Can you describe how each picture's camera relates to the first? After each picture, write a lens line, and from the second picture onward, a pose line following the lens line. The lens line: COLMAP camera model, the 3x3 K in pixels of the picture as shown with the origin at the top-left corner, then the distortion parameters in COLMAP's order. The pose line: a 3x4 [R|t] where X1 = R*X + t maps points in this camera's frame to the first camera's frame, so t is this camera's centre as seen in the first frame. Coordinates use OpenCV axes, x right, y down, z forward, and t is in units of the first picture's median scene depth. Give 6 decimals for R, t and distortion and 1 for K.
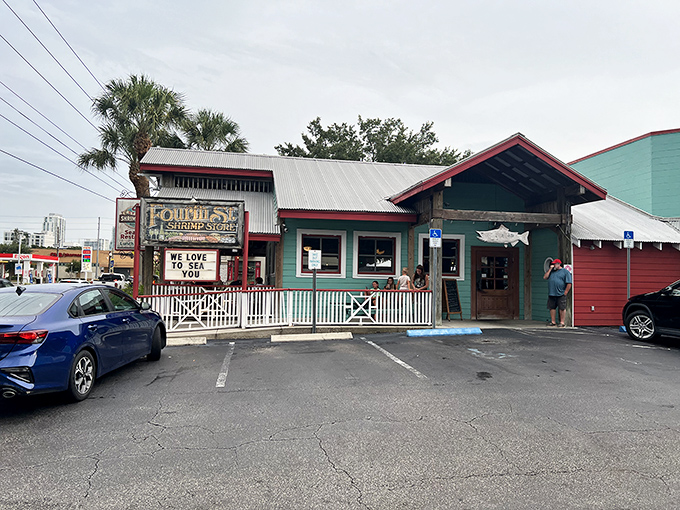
lens RADIAL K [[470.5, 0, 340.0], [0, 470.5, 255.0], [0, 0, 1]] dist [0.082004, -0.001295]
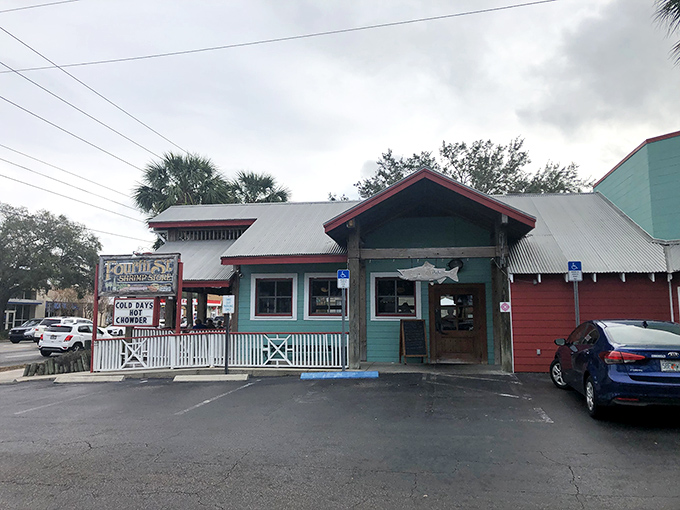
lens RADIAL K [[507.4, 0, 340.0], [0, 507.4, 255.0], [0, 0, 1]] dist [0.043797, -0.000029]
pose [[0.937960, -0.056735, -0.342071, 0.560142], [0.032995, 0.996650, -0.074830, -0.006882], [0.345171, 0.058901, 0.936690, 0.001485]]
